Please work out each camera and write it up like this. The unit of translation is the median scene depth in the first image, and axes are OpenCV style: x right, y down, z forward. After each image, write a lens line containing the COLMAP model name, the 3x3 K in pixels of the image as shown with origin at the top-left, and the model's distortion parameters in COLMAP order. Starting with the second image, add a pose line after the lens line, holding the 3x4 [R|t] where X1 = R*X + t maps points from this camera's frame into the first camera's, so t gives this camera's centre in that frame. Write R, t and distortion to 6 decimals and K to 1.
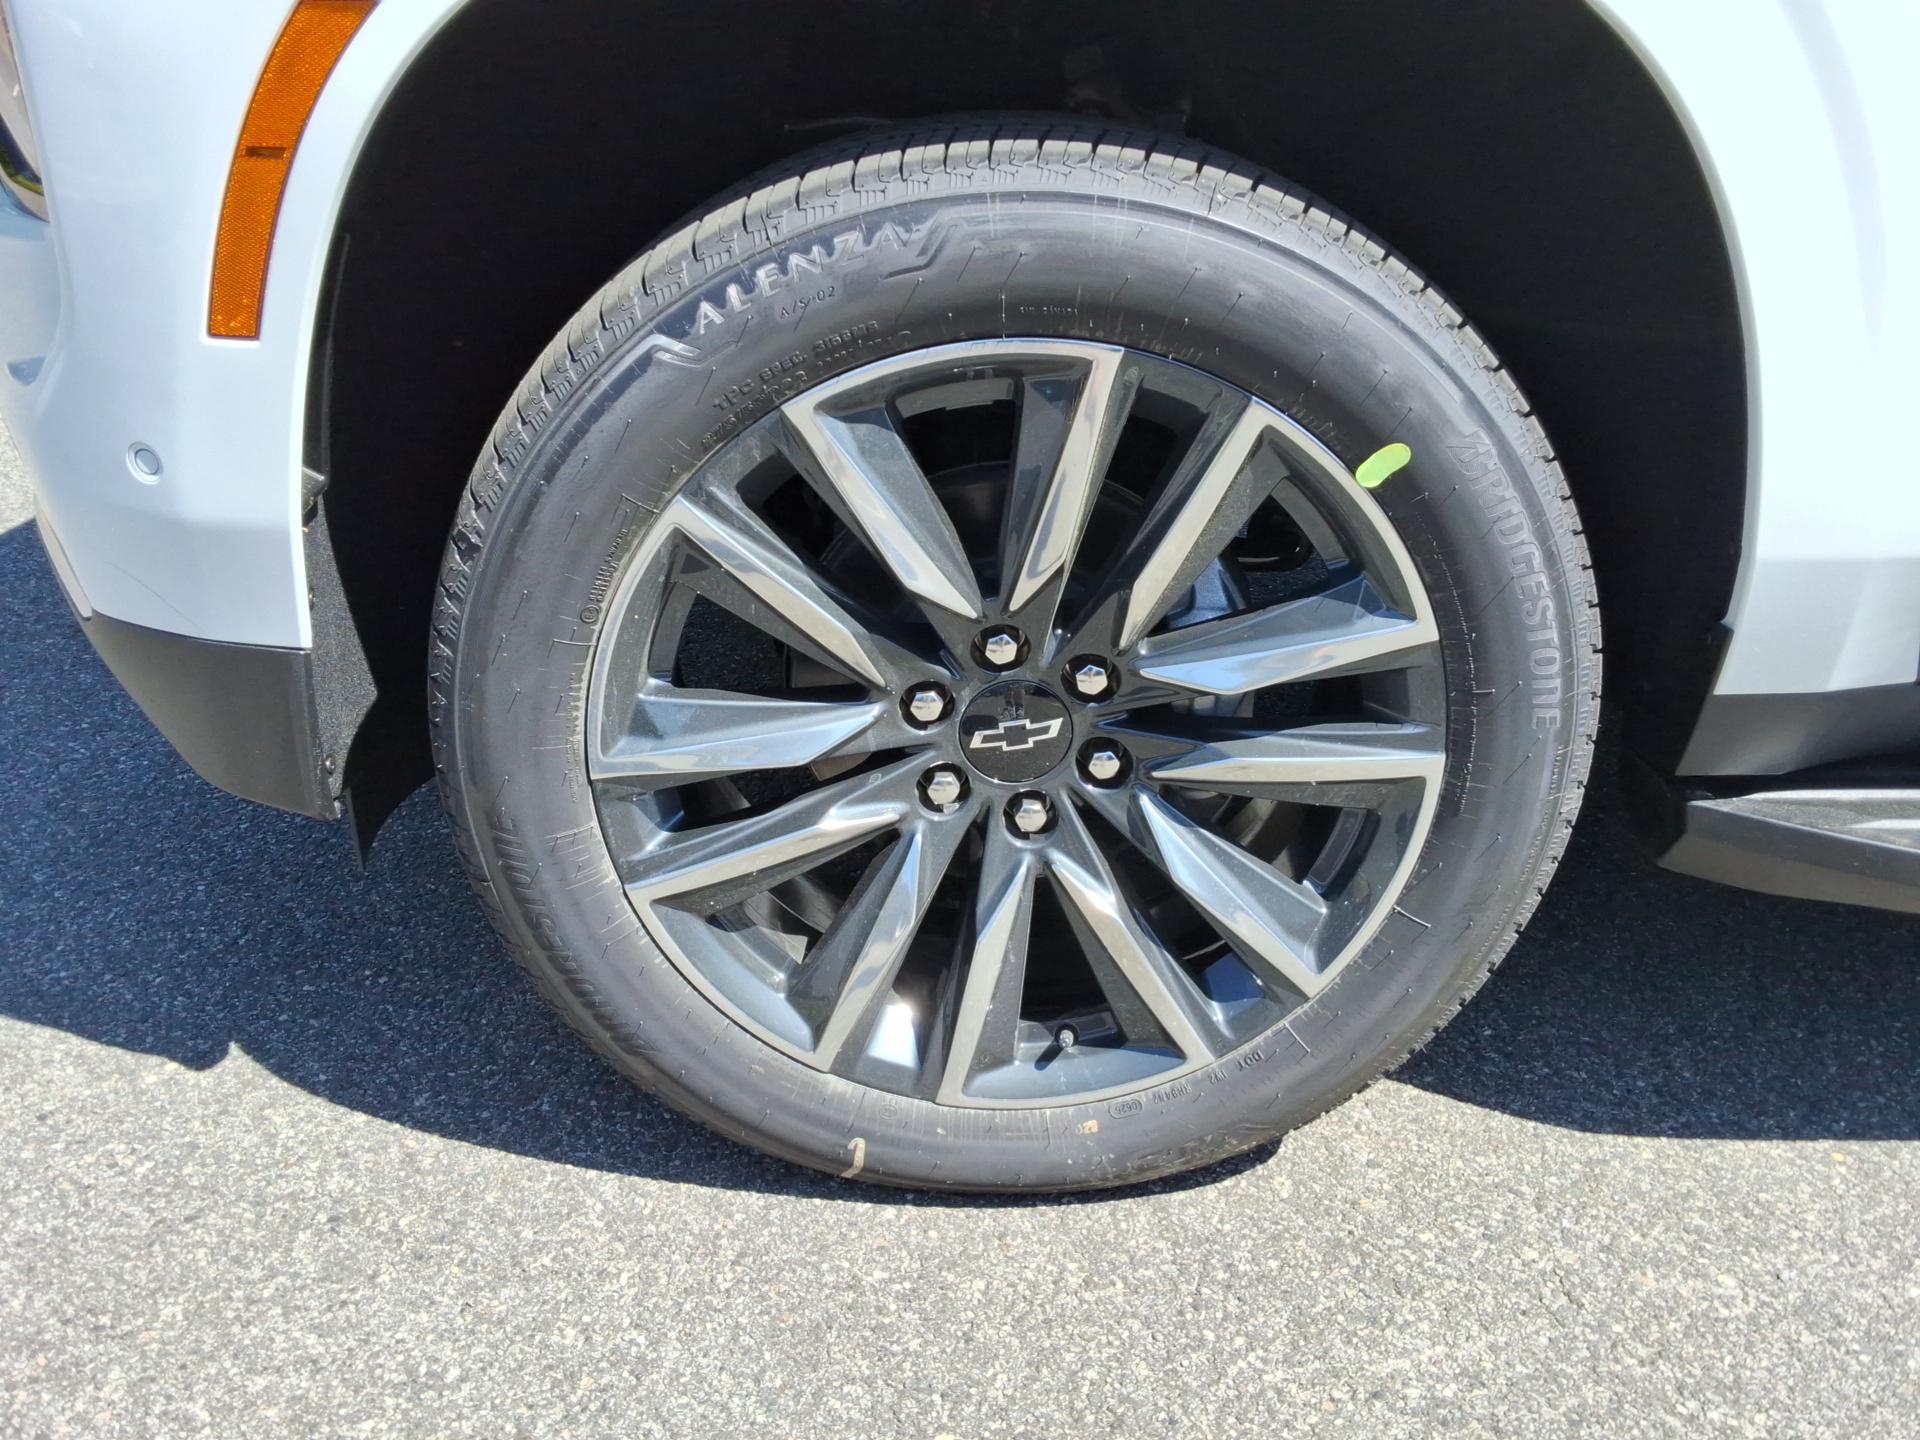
lens RADIAL K [[1541.7, 0, 978.0], [0, 1541.7, 702.7], [0, 0, 1]] dist [0.105633, -0.149566]
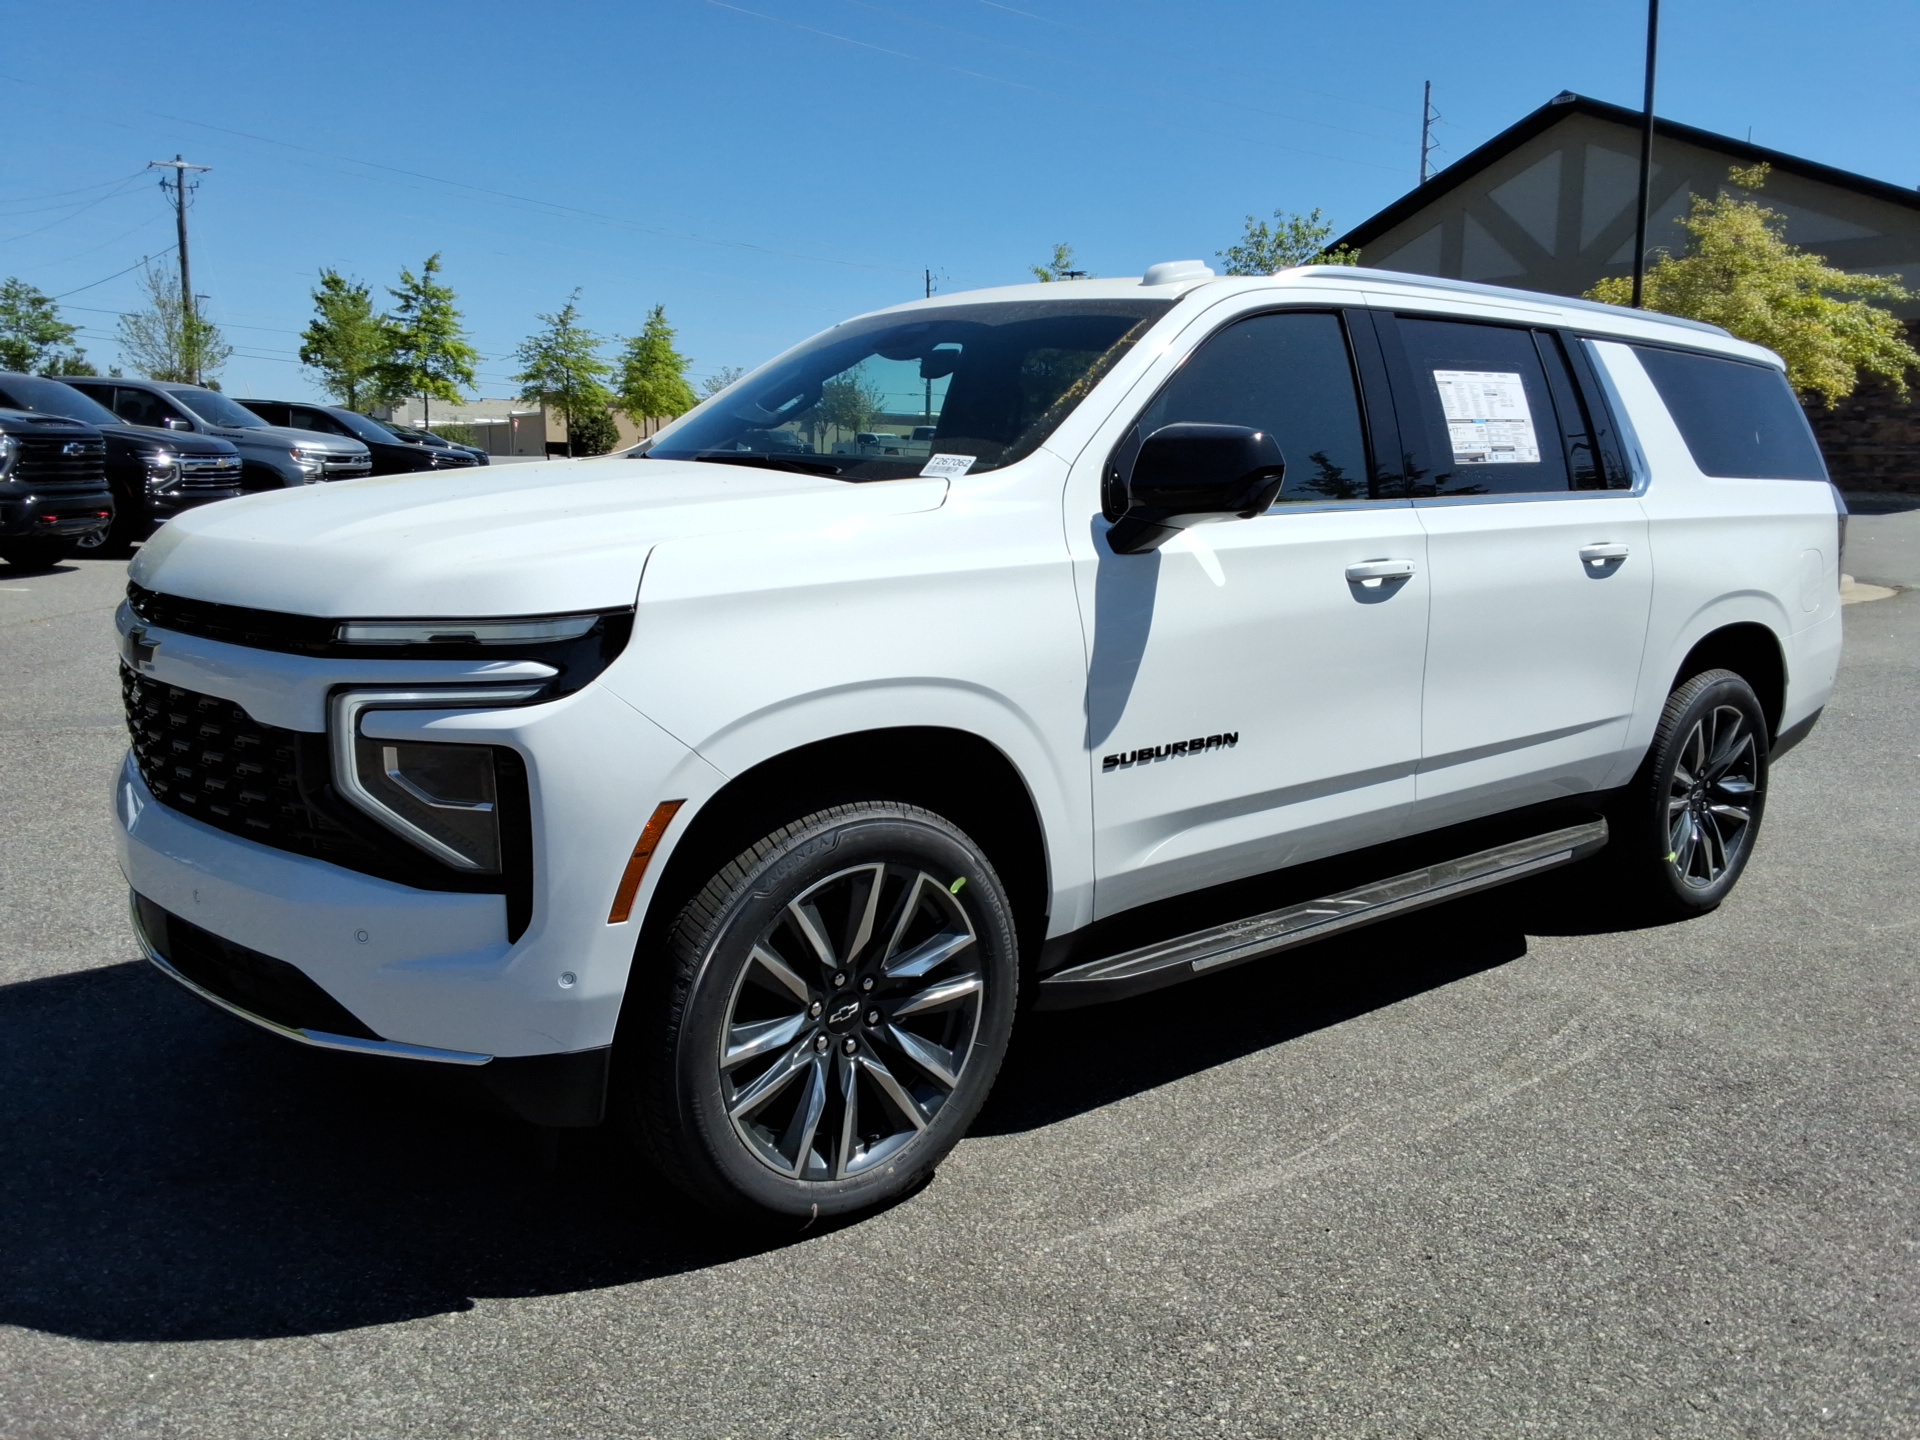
lens RADIAL K [[1541.7, 0, 970.8], [0, 1541.7, 699.5], [0, 0, 1]] dist [0.105633, -0.149566]
pose [[0.781153, -0.115623, 0.613540, -1.363964], [0.267714, 0.949806, -0.161857, -0.002017], [-0.564030, 0.290689, 0.772898, -1.294064]]
